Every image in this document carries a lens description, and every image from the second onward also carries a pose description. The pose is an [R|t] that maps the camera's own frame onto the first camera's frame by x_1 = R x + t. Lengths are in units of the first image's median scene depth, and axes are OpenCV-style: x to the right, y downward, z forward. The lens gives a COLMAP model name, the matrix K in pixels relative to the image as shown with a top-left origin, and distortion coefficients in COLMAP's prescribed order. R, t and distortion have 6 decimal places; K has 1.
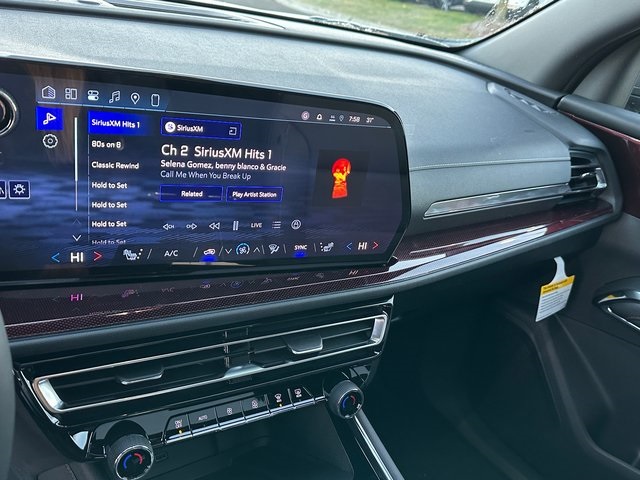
lens RADIAL K [[576.8, 0, 318.2], [0, 576.8, 251.3], [0, 0, 1]] dist [0.173002, -0.353833]
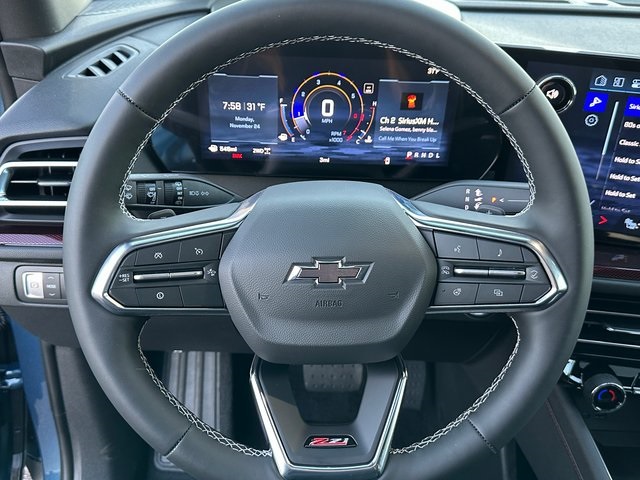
lens RADIAL K [[573.9, 0, 319.2], [0, 573.9, 243.5], [0, 0, 1]] dist [0.162165, -0.321240]
pose [[0.800885, 0.164271, -0.575845, -0.140323], [-0.167090, 0.984747, 0.048530, 0.086464], [0.575034, 0.057351, 0.816117, -0.261268]]
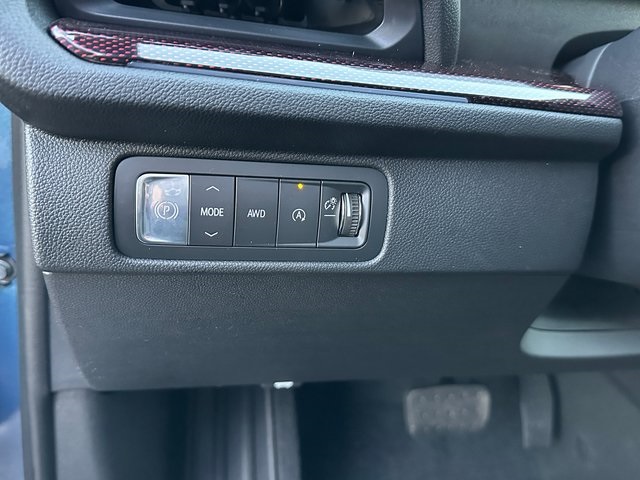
lens RADIAL K [[573.9, 0, 319.2], [0, 573.9, 243.5], [0, 0, 1]] dist [0.162165, -0.321240]
pose [[0.914948, 0.100042, -0.390975, -0.907656], [-0.131882, 0.989717, -0.055380, 0.333009], [0.381414, 0.102232, 0.918734, -0.007345]]
